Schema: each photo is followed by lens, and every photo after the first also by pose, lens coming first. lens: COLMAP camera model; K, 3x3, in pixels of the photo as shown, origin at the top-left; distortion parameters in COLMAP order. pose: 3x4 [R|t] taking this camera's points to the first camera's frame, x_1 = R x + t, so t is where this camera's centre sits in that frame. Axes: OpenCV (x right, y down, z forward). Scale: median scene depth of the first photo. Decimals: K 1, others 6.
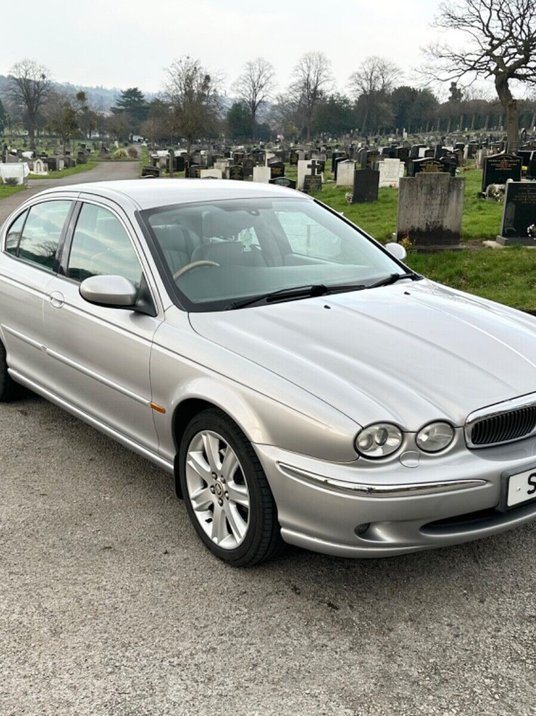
lens RADIAL K [[813.3, 0, 268.0], [0, 813.3, 358.0], [0, 0, 1]] dist [-0.046567, -0.008822]
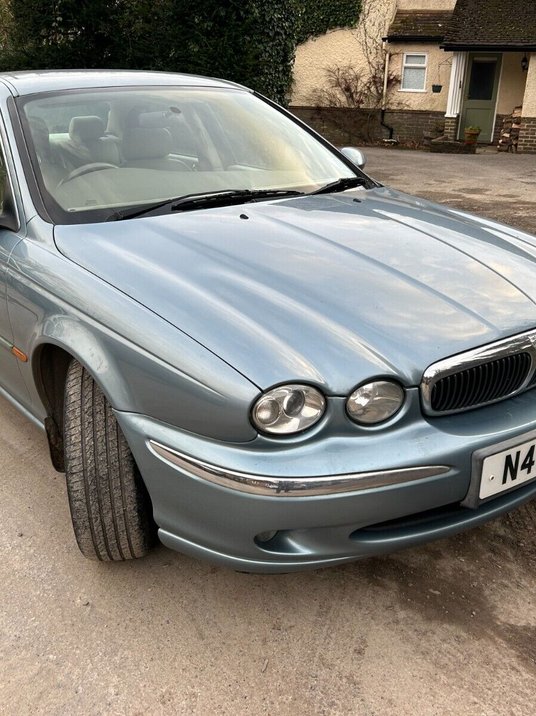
lens RADIAL K [[813.3, 0, 268.0], [0, 813.3, 358.0], [0, 0, 1]] dist [-0.046567, -0.008822]
pose [[0.999773, -0.001283, 0.021266, 0.093562], [-0.000485, 0.996556, 0.082923, 0.003830], [-0.021299, -0.082915, 0.996329, 0.302025]]
